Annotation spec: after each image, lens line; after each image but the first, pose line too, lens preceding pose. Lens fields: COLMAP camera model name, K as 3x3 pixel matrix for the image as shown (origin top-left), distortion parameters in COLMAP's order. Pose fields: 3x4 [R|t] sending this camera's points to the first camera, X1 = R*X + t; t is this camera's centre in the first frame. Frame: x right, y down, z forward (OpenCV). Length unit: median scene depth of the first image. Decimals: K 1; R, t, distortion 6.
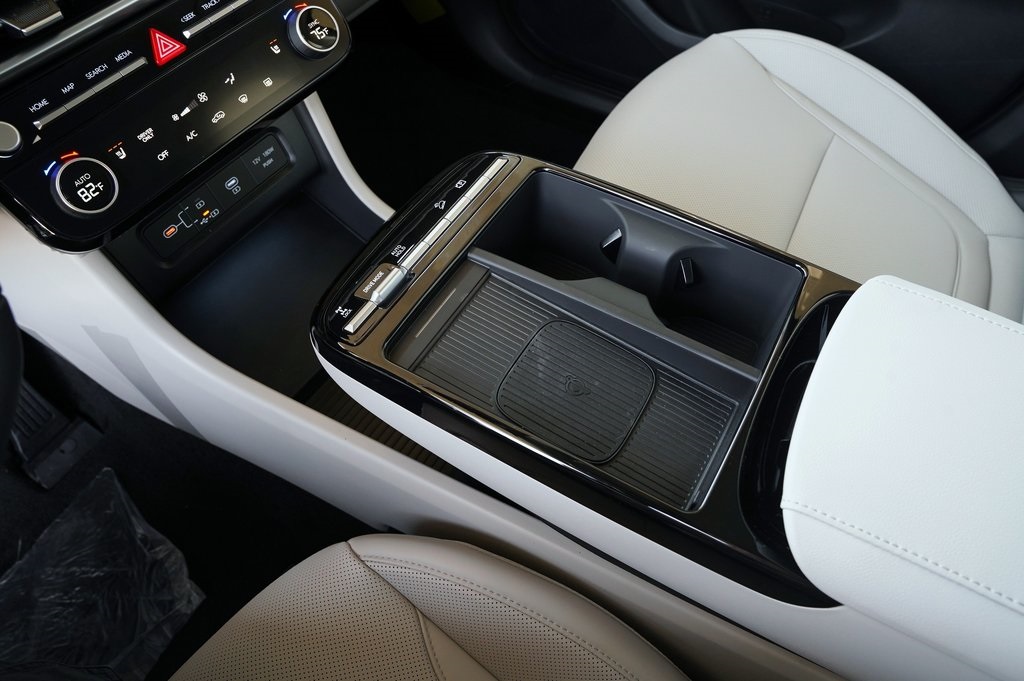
lens RADIAL K [[704.9, 0, 520.5], [0, 704.9, 342.3], [0, 0, 1]] dist [-0.124103, 0.076218]
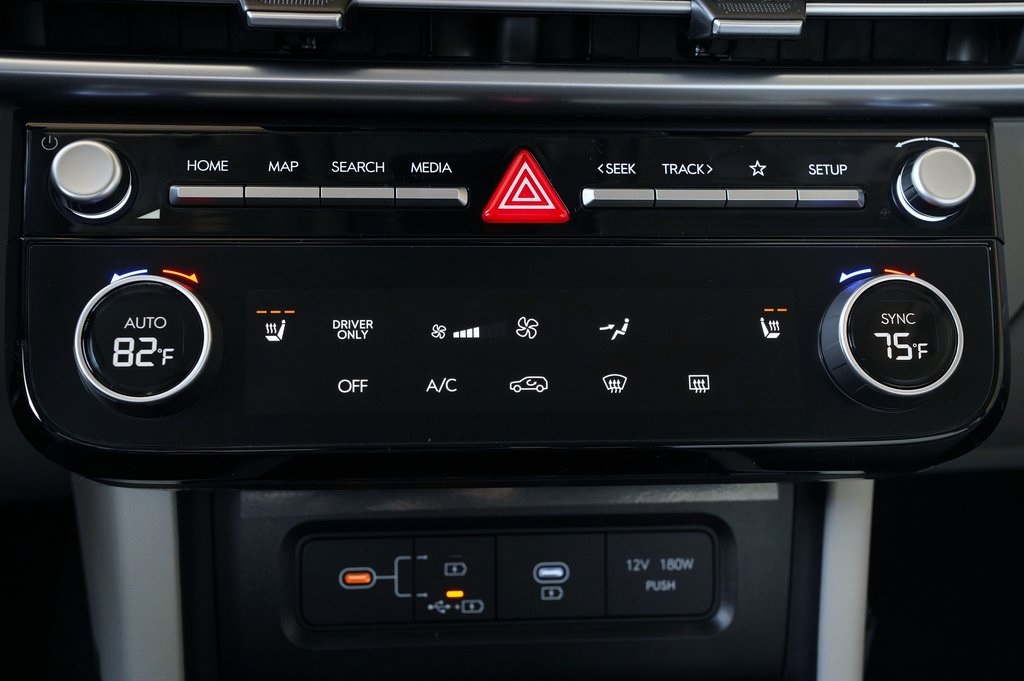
lens RADIAL K [[1266.9, 0, 514.4], [0, 1266.9, 340.0], [0, 0, 1]] dist [0.067463, 0.000000]
pose [[0.633204, 0.352789, -0.688907, 0.050066], [-0.655883, 0.717156, -0.235596, -0.177940], [0.410938, 0.601022, 0.685494, 0.500613]]
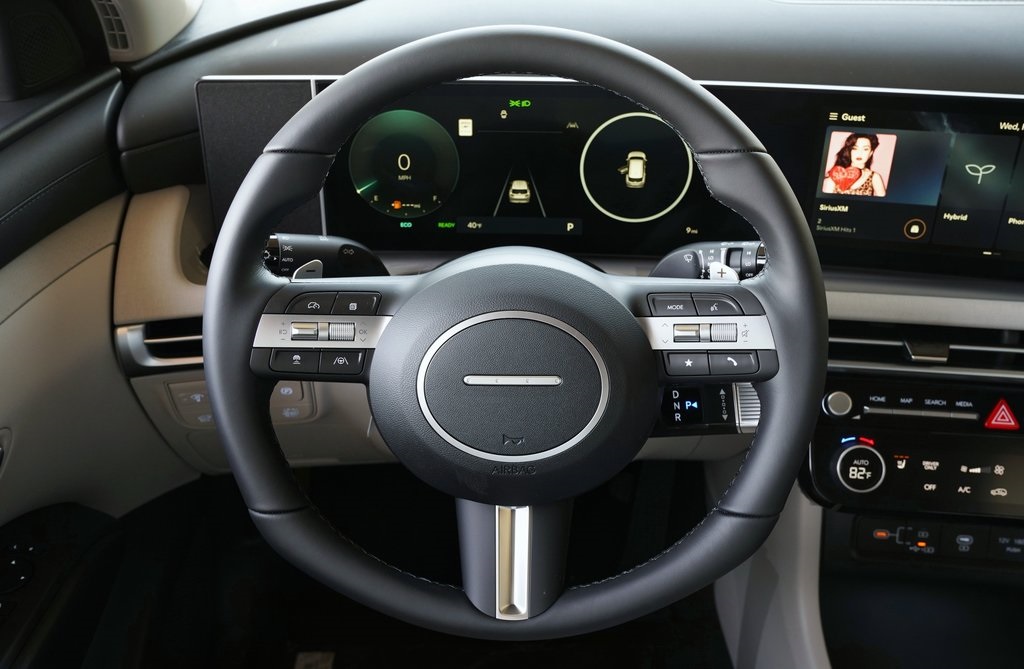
lens RADIAL K [[936.7, 0, 526.0], [0, 936.7, 337.9], [0, 0, 1]] dist [0.011844, 0.000000]
pose [[0.479980, 0.485182, -0.730902, 0.153267], [-0.722379, 0.691324, -0.015474, 0.053842], [0.497782, 0.535416, 0.682307, -0.487740]]
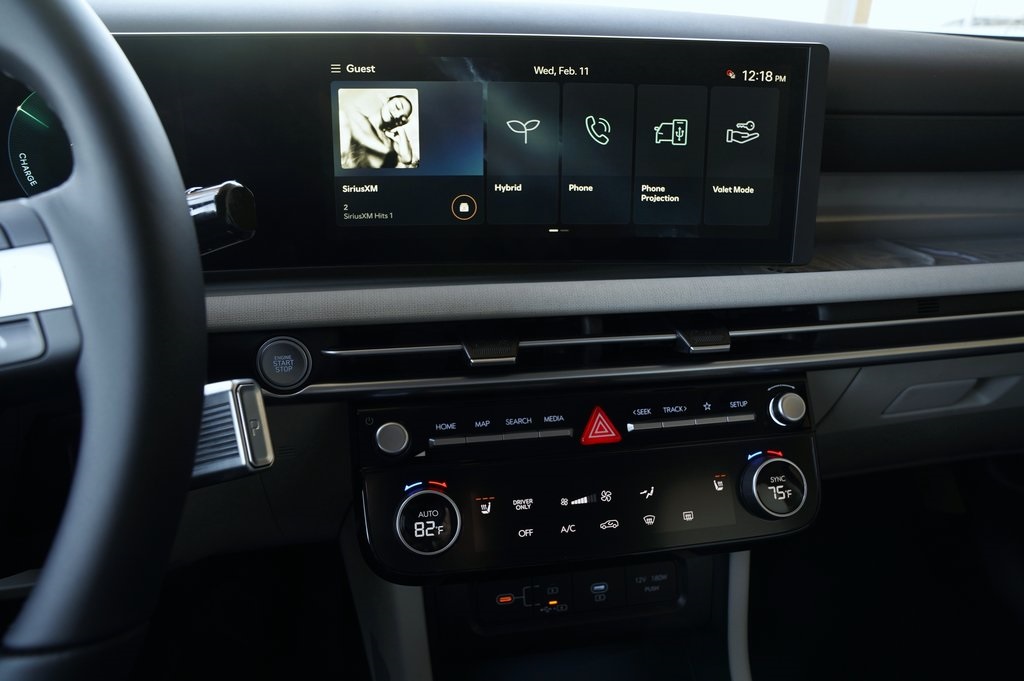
lens RADIAL K [[704.9, 0, 516.7], [0, 704.9, 341.5], [0, 0, 1]] dist [-0.124103, 0.076218]
pose [[0.695194, 0.308122, -0.649435, -0.049768], [-0.601051, 0.744711, -0.290075, -0.193679], [0.394263, 0.592002, 0.702916, 0.256055]]
